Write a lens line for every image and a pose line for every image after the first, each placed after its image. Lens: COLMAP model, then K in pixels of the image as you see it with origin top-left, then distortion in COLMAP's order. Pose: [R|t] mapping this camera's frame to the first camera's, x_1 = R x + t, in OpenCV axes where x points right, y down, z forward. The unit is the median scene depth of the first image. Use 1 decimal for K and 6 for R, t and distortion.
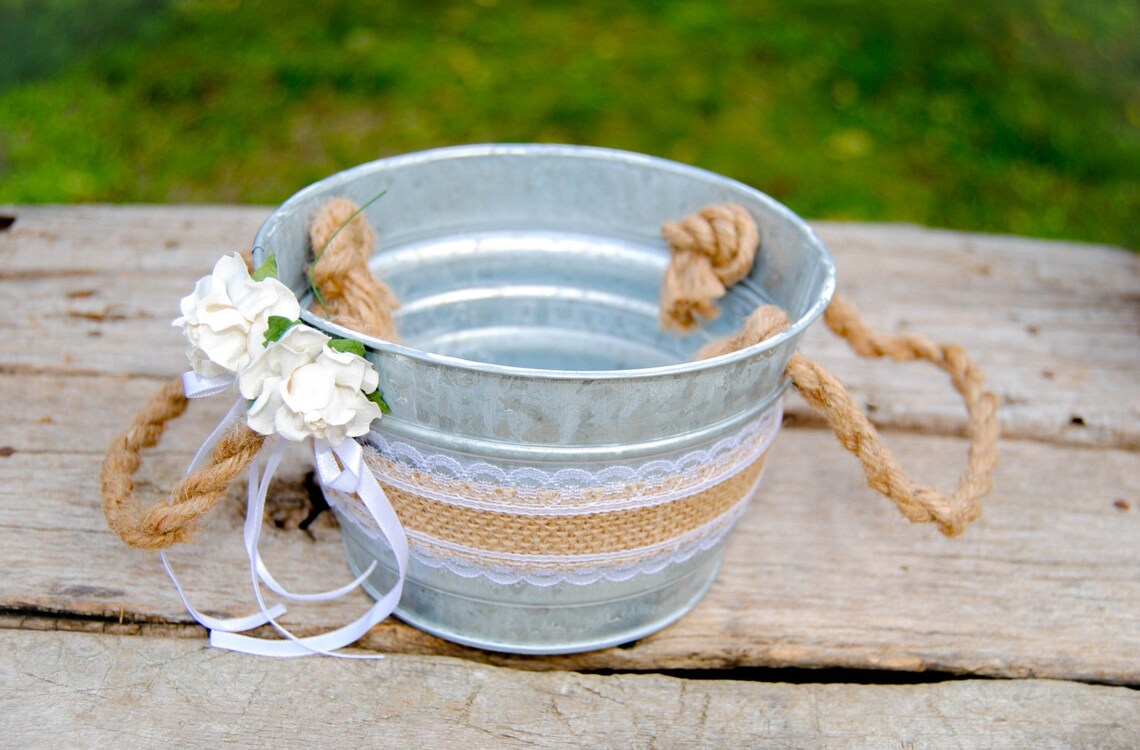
lens RADIAL K [[1543.6, 0, 570.0], [0, 1543.6, 375.0], [0, 0, 1]] dist [-0.071173, -0.017946]
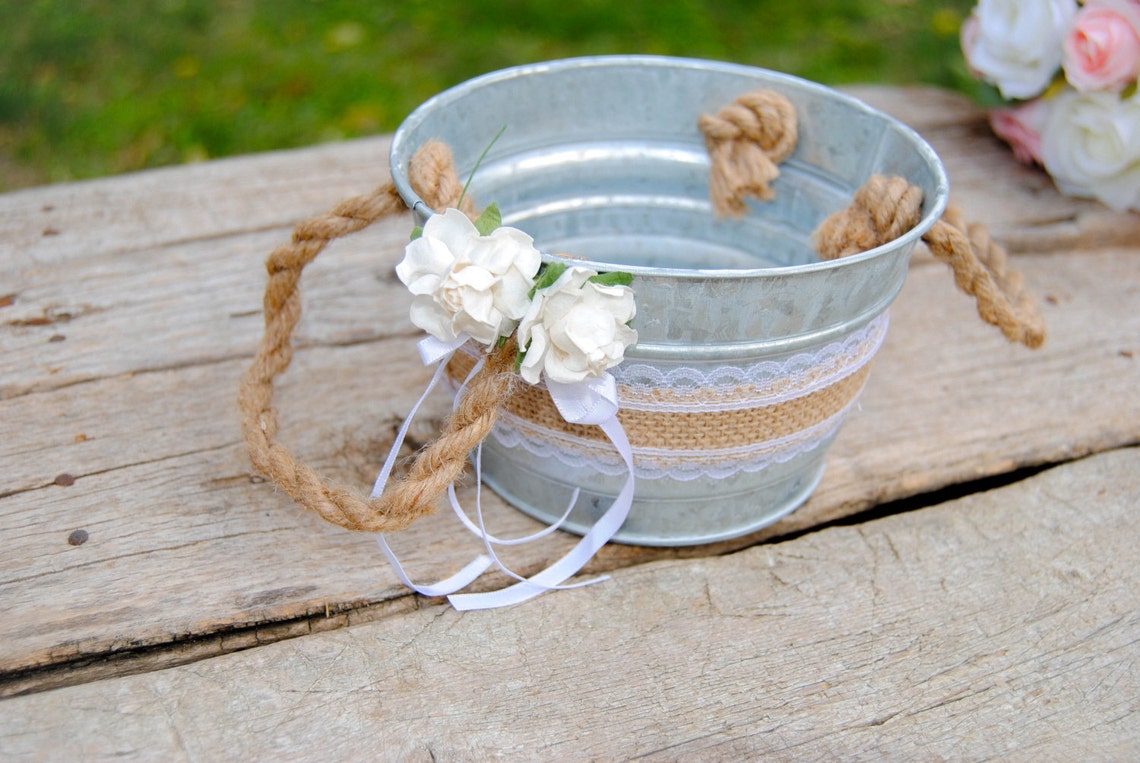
lens RADIAL K [[1498.8, 0, 570.0], [0, 1498.8, 381.5], [0, 0, 1]] dist [-0.070808, -0.016416]
pose [[0.916853, -0.213333, 0.337444, -0.454165], [0.185887, 0.976159, 0.112066, -0.060390], [-0.353307, -0.040021, 0.934651, 0.082183]]
